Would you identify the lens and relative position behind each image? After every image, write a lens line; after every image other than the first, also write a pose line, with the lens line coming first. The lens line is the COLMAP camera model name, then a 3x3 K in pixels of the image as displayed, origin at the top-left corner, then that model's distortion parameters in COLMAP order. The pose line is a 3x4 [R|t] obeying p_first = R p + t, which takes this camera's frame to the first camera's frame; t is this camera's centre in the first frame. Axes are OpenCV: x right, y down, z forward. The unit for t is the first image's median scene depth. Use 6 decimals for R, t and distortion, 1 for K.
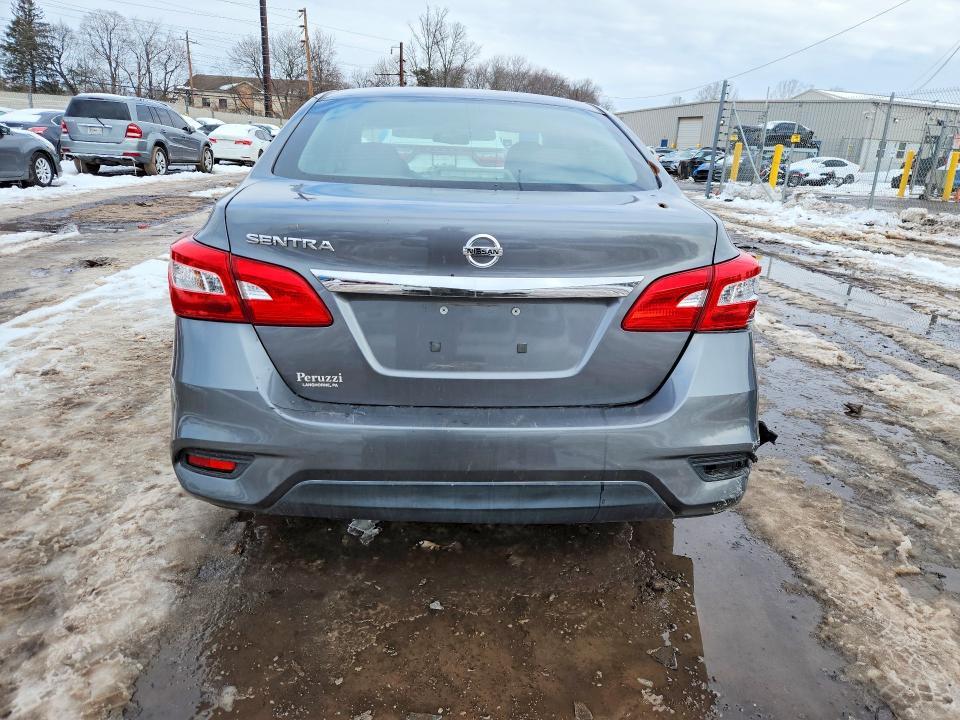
lens RADIAL K [[717.4, 0, 480.0], [0, 717.4, 360.0], [0, 0, 1]] dist [0.011853, 0.000224]
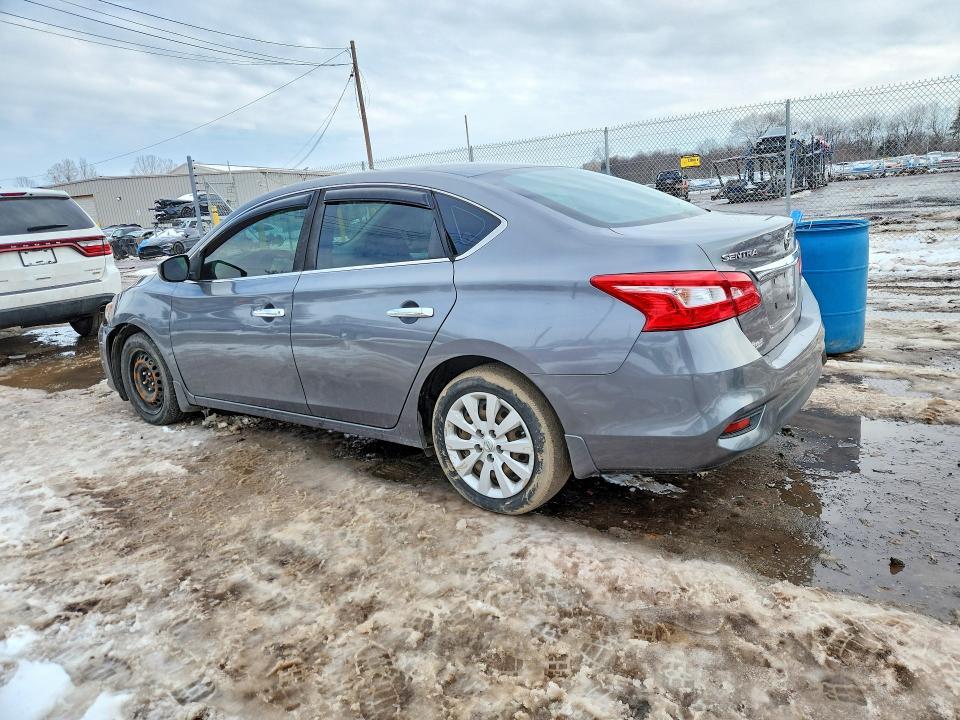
lens RADIAL K [[717.4, 0, 480.0], [0, 717.4, 360.0], [0, 0, 1]] dist [0.011853, 0.000224]
pose [[0.592872, -0.280070, 0.755026, -0.972204], [0.348296, 0.934525, 0.073160, -0.142709], [-0.726081, 0.219598, 0.651601, 0.264090]]
